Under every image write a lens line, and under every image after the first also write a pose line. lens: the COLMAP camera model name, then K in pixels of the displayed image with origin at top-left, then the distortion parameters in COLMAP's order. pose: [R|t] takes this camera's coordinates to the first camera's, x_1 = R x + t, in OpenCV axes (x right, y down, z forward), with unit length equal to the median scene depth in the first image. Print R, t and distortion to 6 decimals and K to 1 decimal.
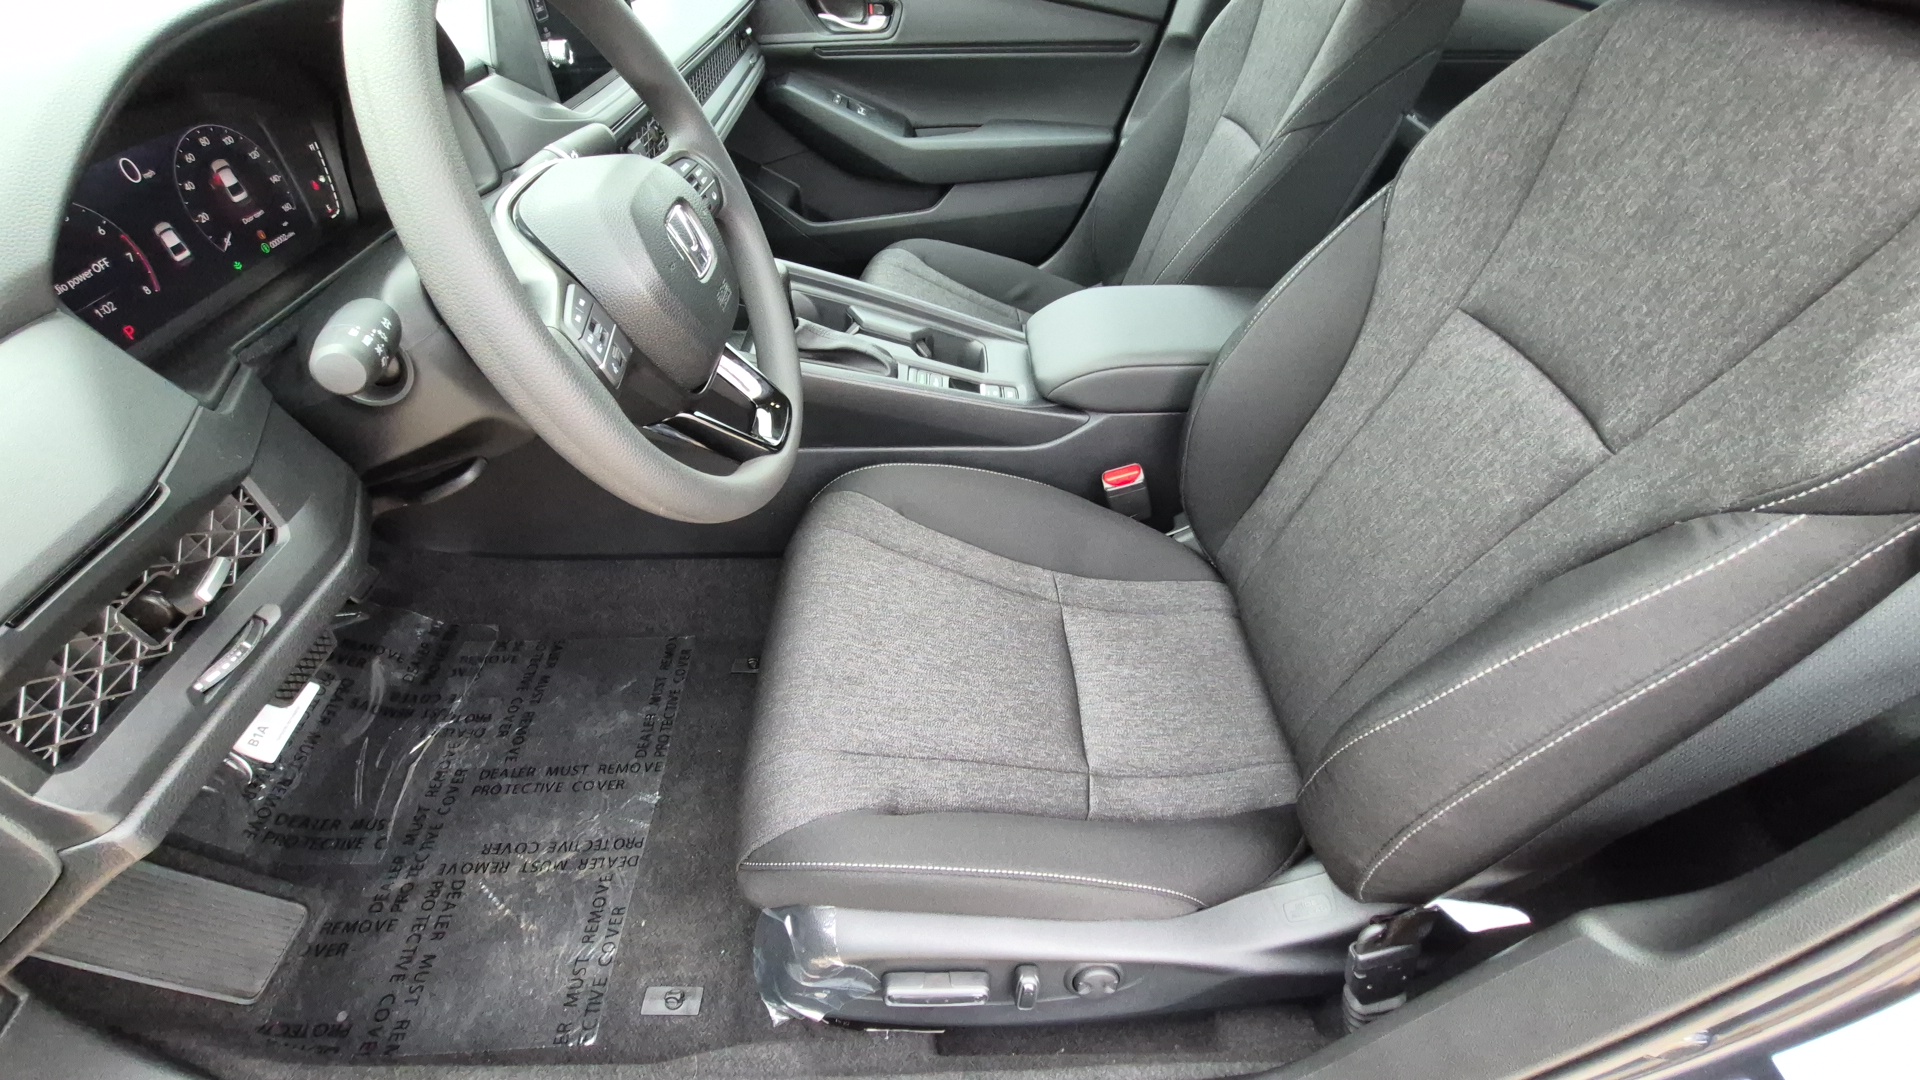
lens RADIAL K [[791.0, 0, 960.0], [0, 791.0, 540.0], [0, 0, 1]] dist [-0.001848, -0.006717]
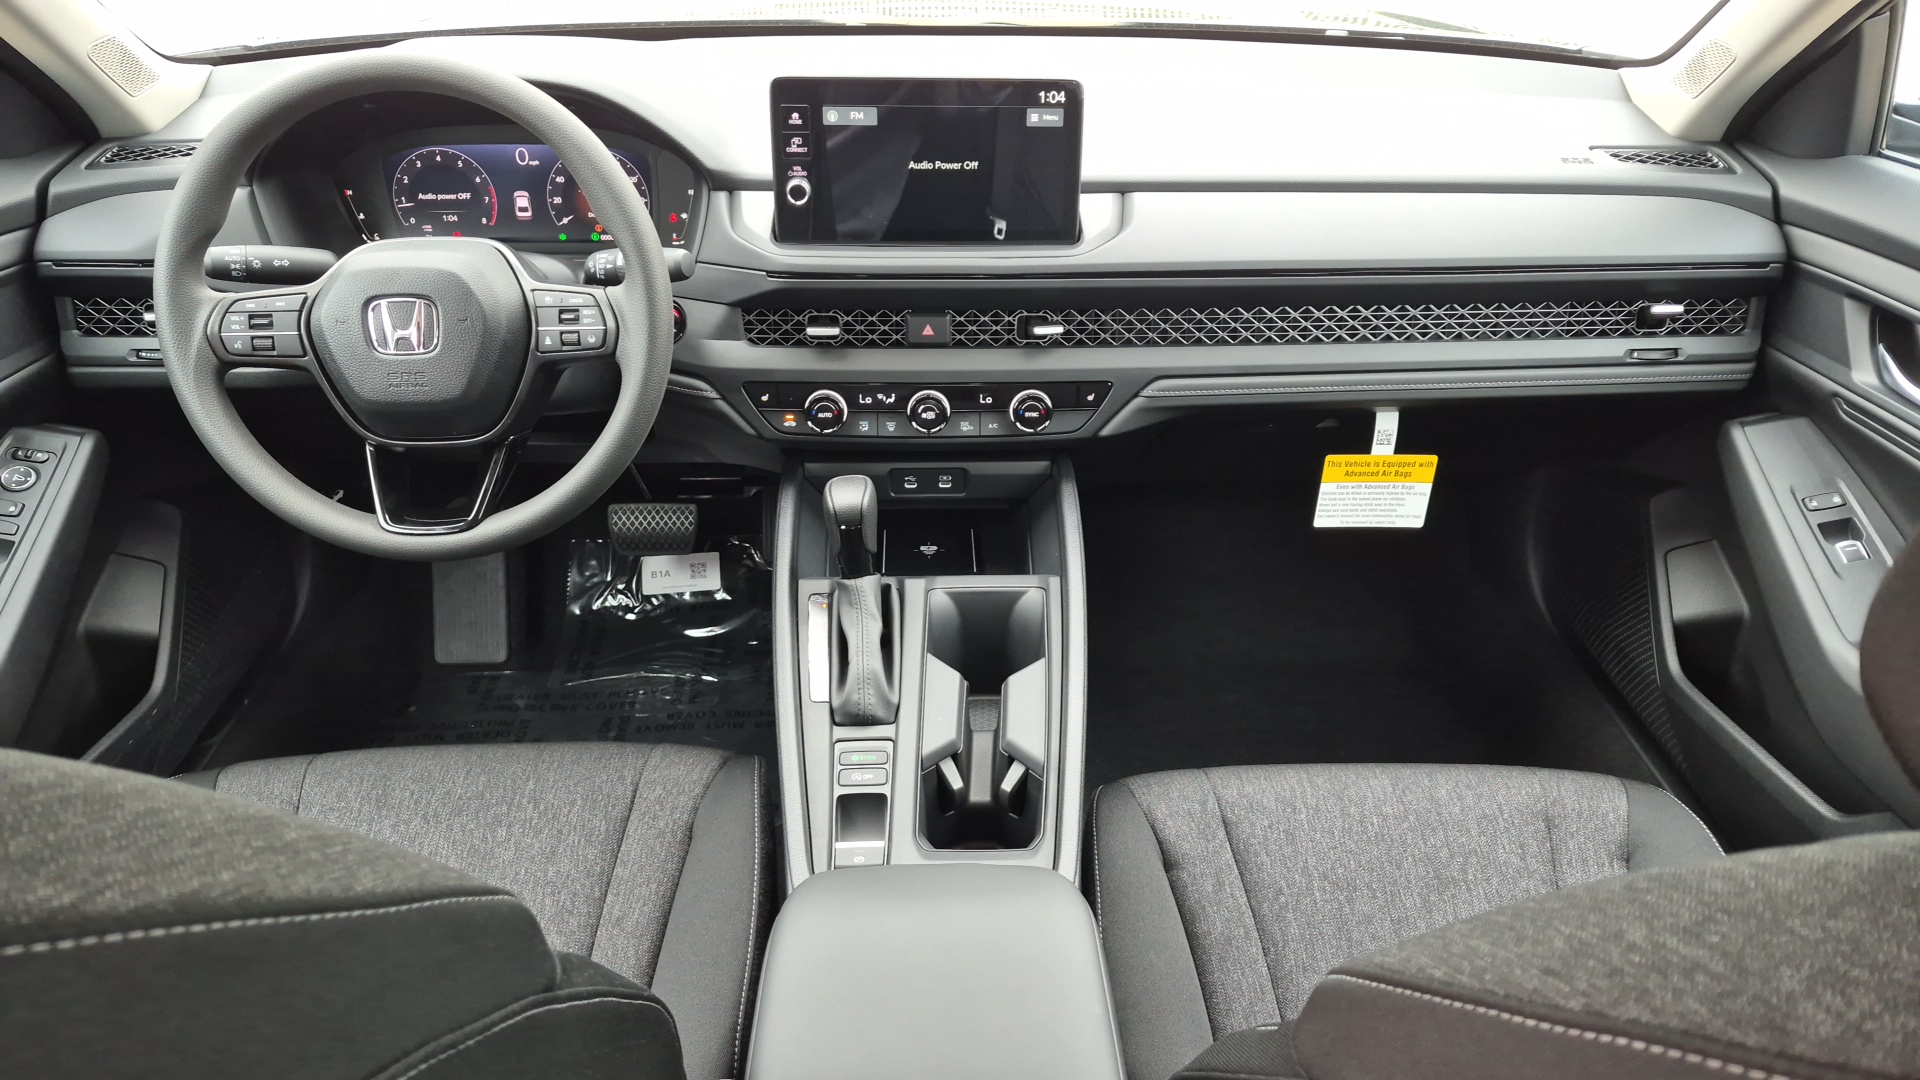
lens RADIAL K [[1319.9, 0, 964.8], [0, 1319.9, 567.2], [0, 0, 1]] dist [0.106634, -0.155243]
pose [[0.005085, 0.490819, -0.871247, 1.531796], [-0.668238, 0.649831, 0.362184, -1.421207], [0.743930, 0.580359, 0.331288, 1.200314]]
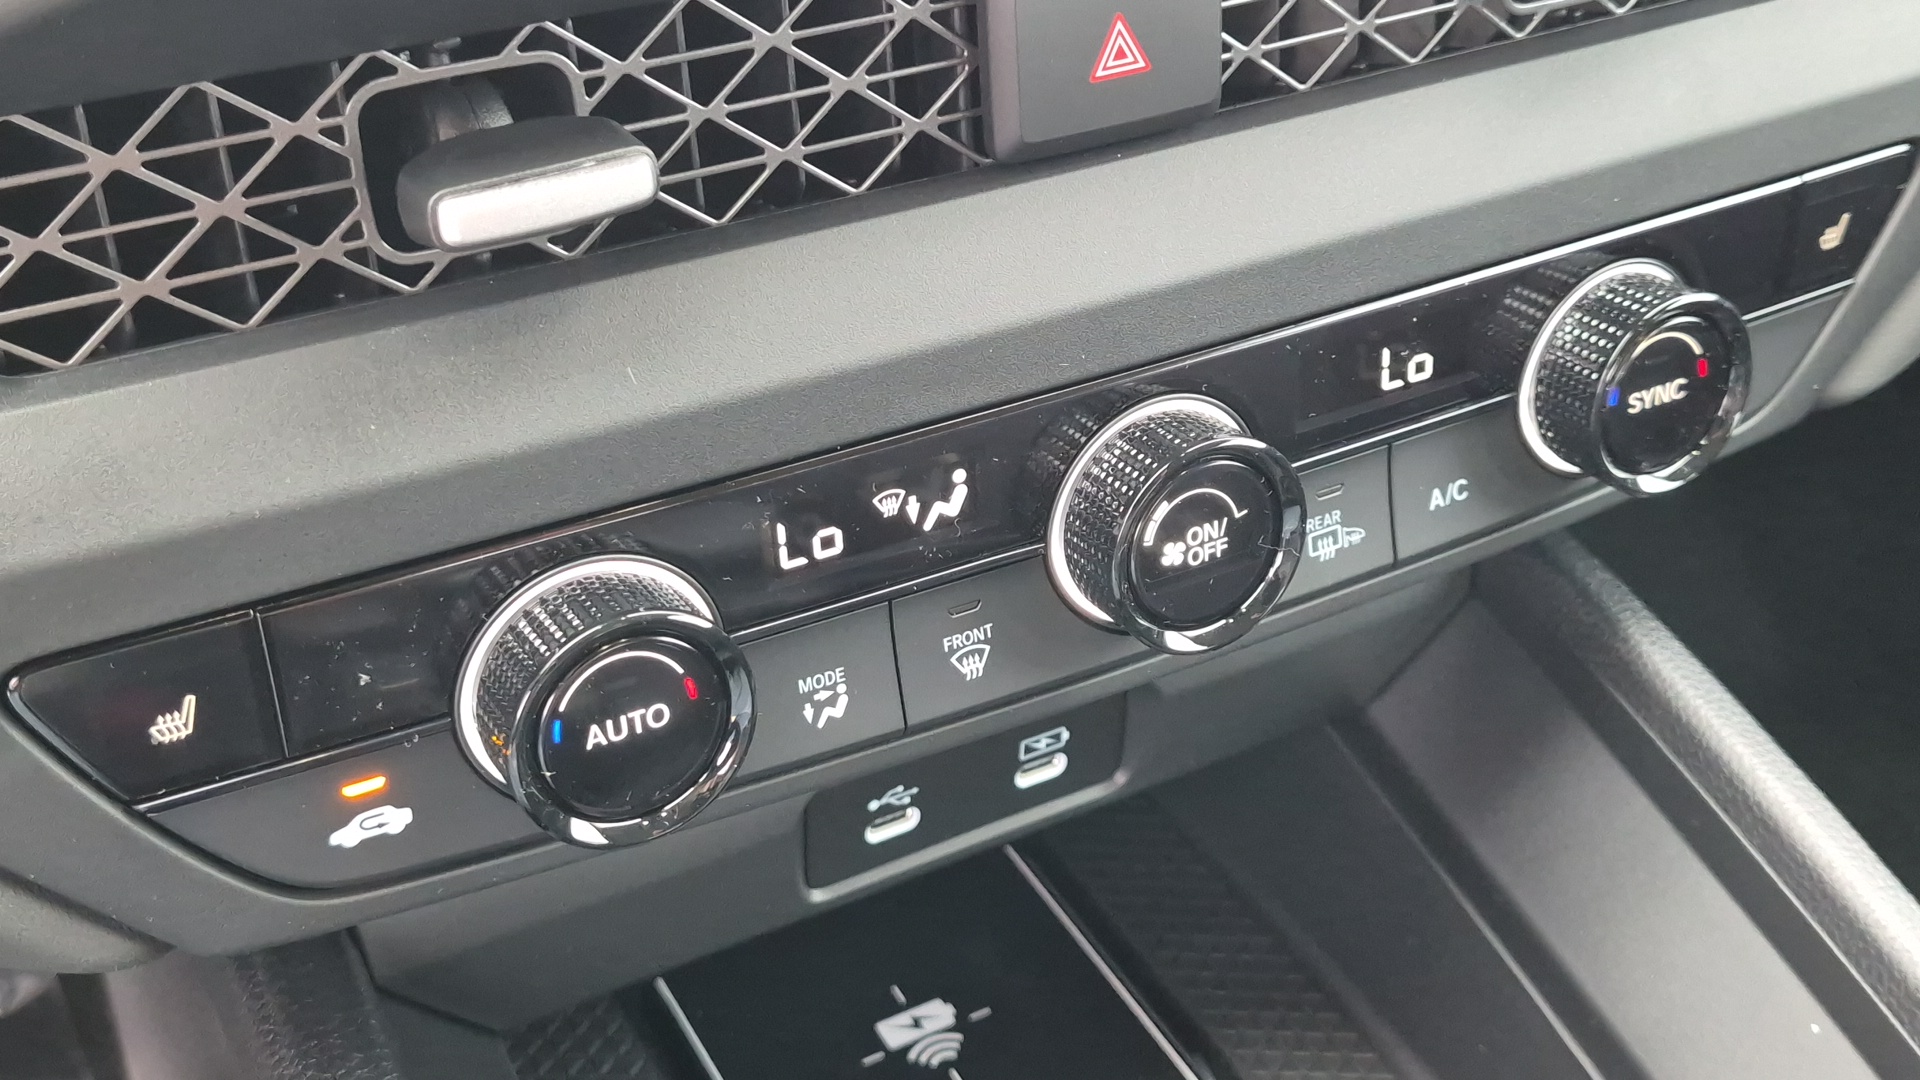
lens RADIAL K [[2323.4, 0, 960.0], [0, 2323.4, 540.0], [0, 0, 1]] dist [0.104149, -0.003894]
pose [[0.470168, 0.514748, -0.716922, -0.163966], [-0.600579, 0.781828, 0.167482, -0.785165], [0.646721, 0.351823, 0.676737, 1.252047]]
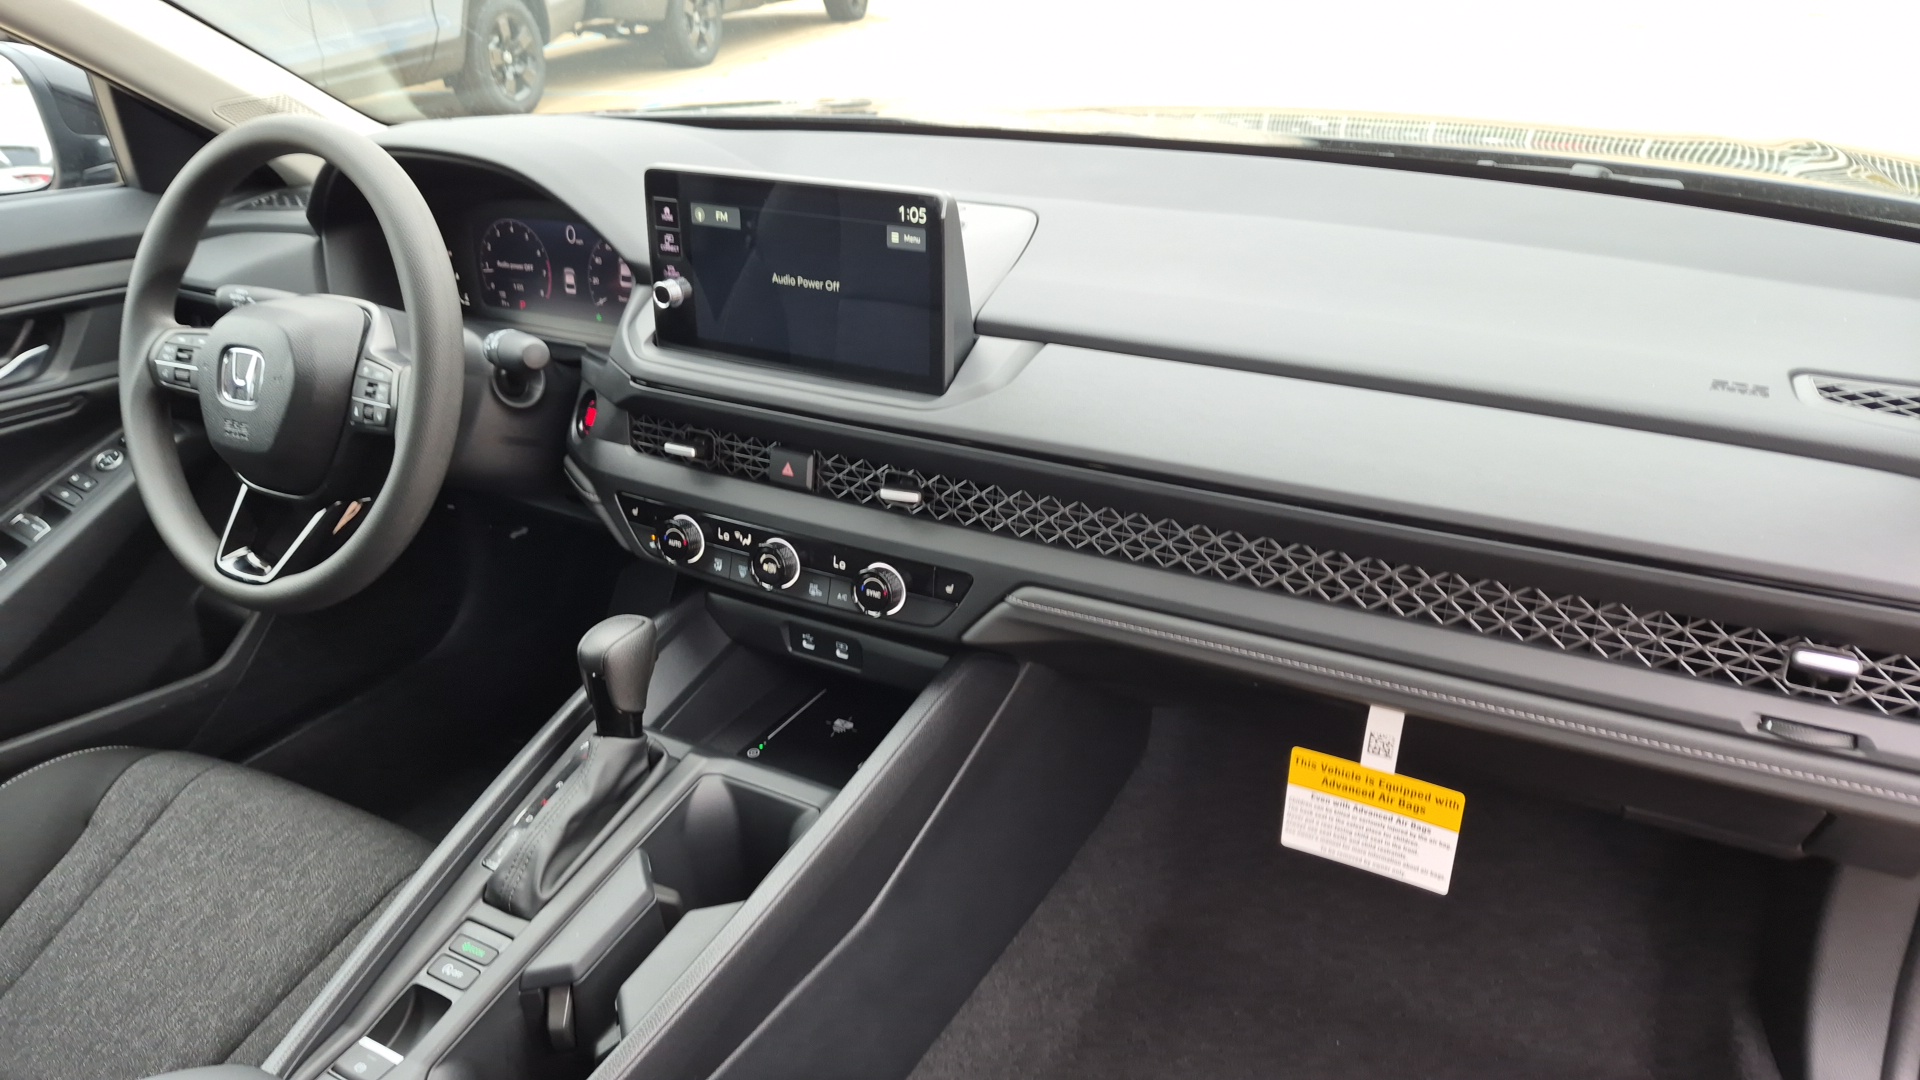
lens RADIAL K [[1327.2, 0, 960.0], [0, 1327.2, 540.0], [0, 0, 1]] dist [0.119036, -0.155106]
pose [[-0.523059, 0.348057, -0.777988, 0.735119], [-0.557233, 0.551040, 0.621165, -2.105678], [0.644904, 0.758427, -0.094277, 2.103612]]
